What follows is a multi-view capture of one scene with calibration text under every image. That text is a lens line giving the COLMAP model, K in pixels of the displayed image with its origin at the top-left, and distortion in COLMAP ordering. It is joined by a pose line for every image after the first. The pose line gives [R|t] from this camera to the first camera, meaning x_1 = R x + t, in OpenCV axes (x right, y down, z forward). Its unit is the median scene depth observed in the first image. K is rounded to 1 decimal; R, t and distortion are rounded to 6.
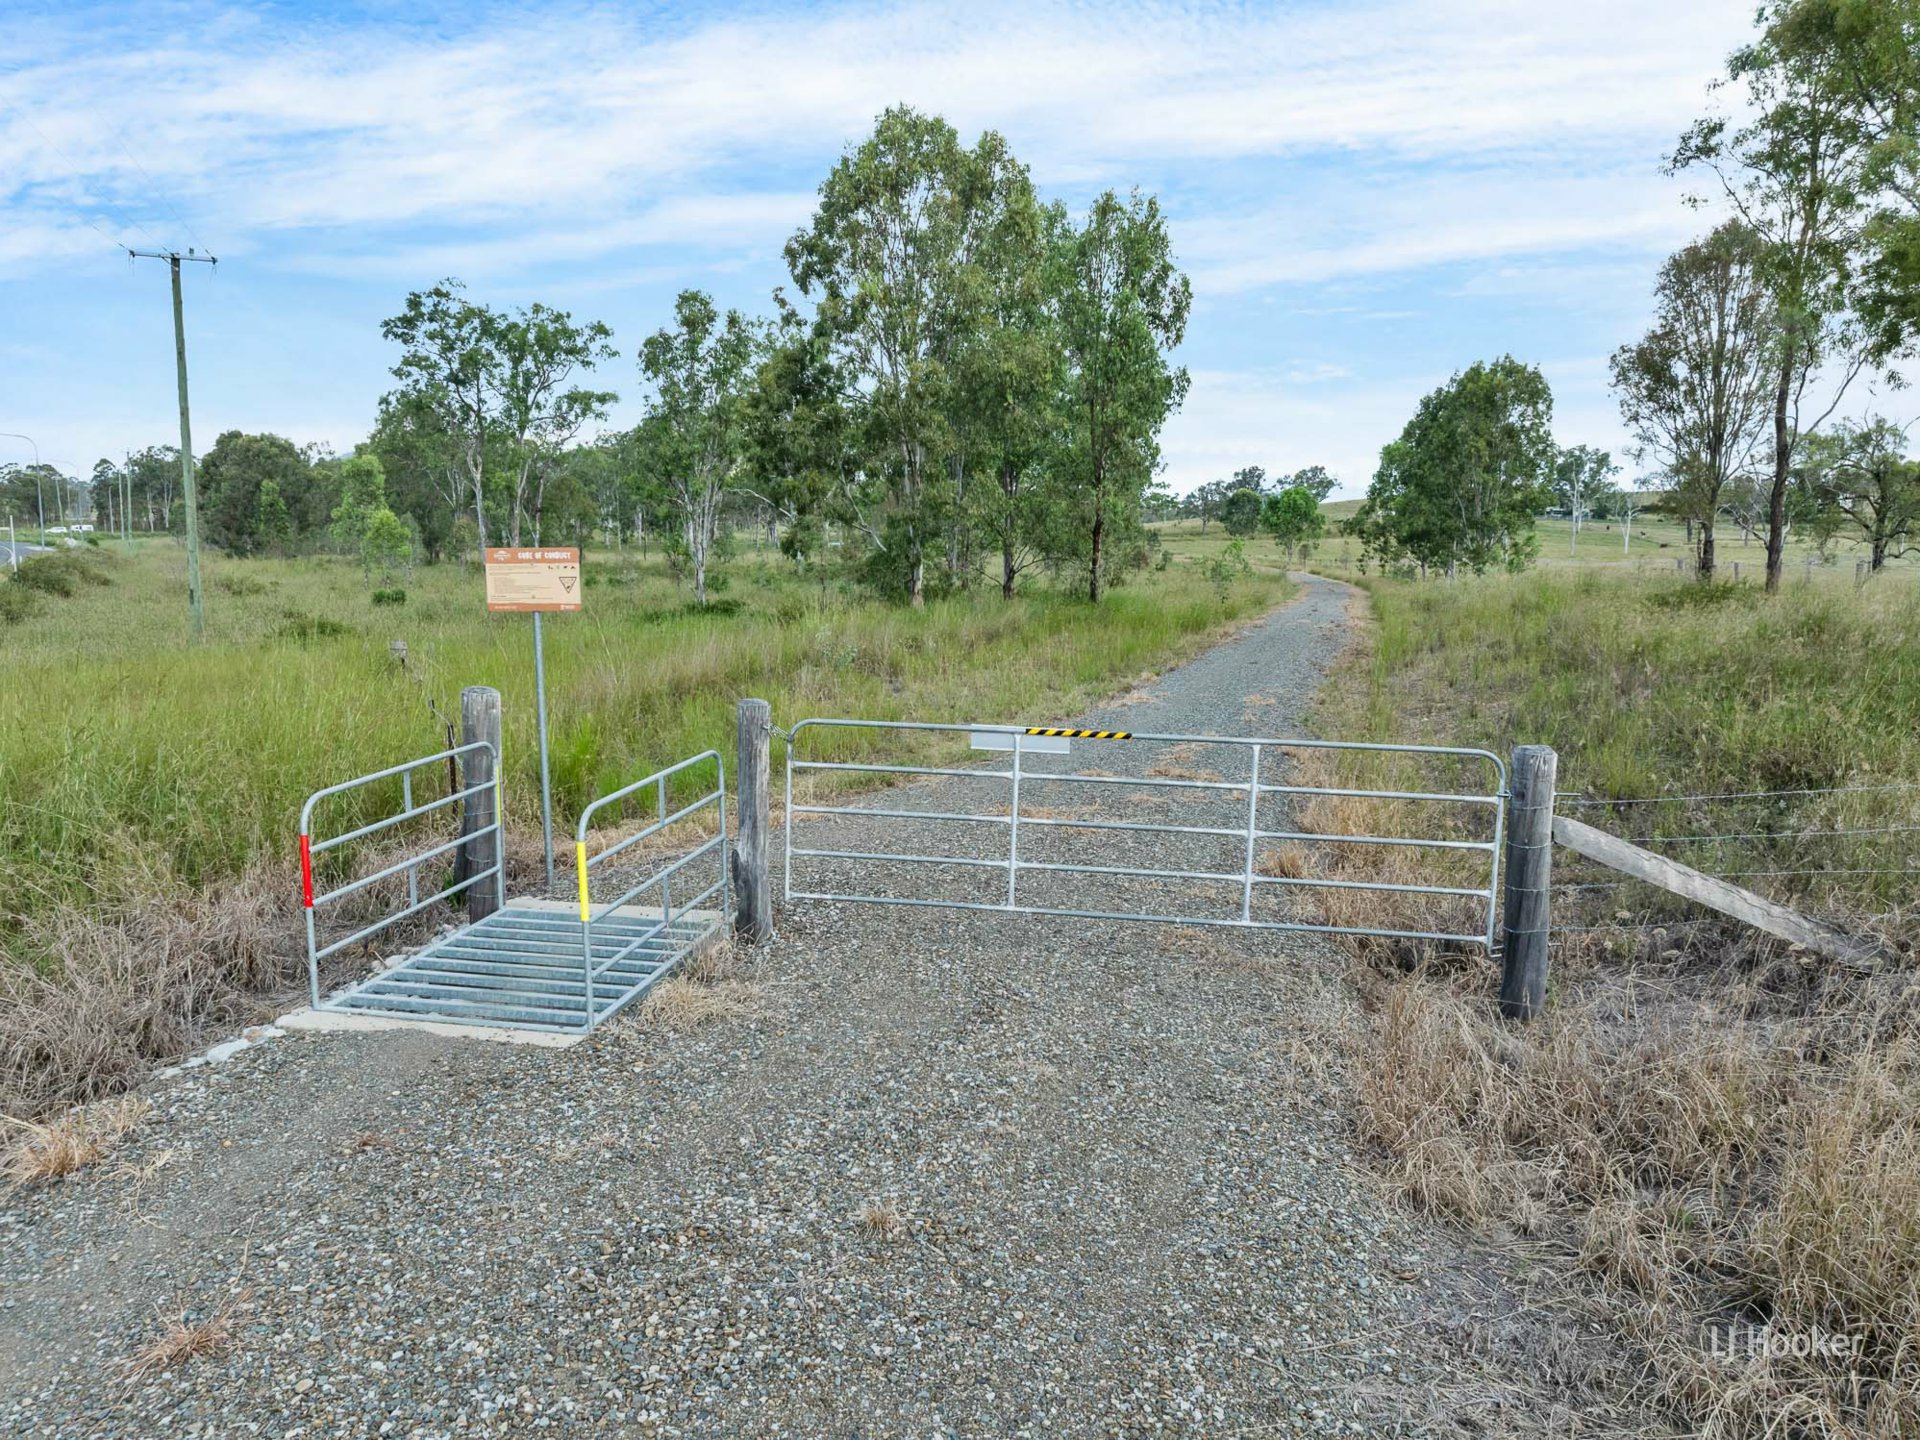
lens RADIAL K [[1348.1, 0, 966.0], [0, 1348.1, 761.3], [0, 0, 1]] dist [0.005542, -0.002832]
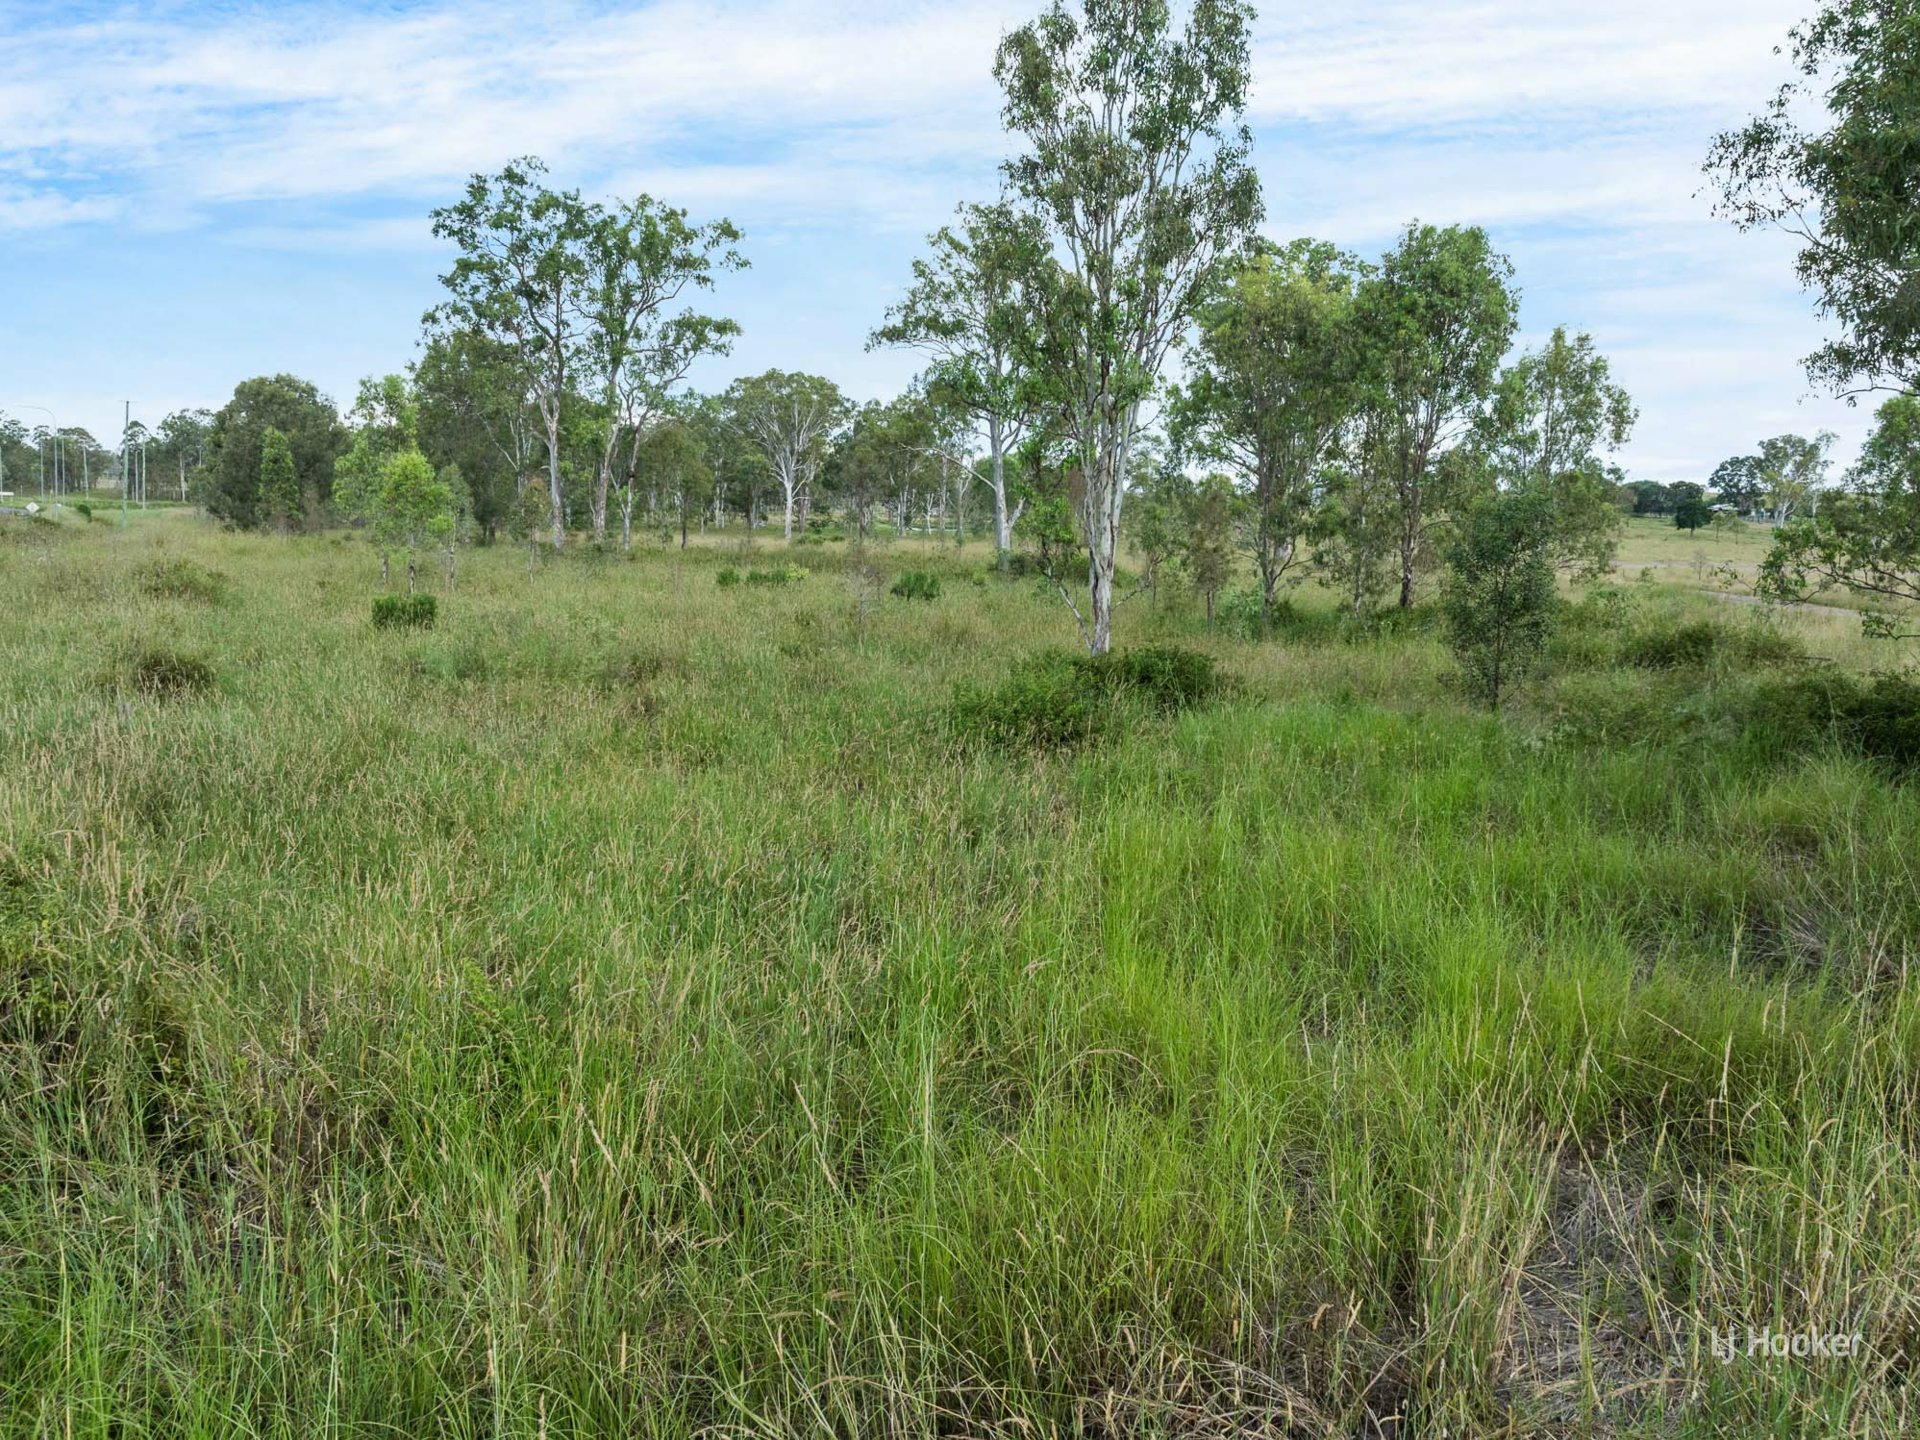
lens RADIAL K [[1348.1, 0, 946.0], [0, 1348.1, 691.8], [0, 0, 1]] dist [0.005542, -0.002832]
pose [[0.998773, 0.026684, -0.041714, -0.116624], [-0.028477, 0.998670, -0.042981, -0.043564], [0.040512, 0.044117, 0.998205, 0.290926]]
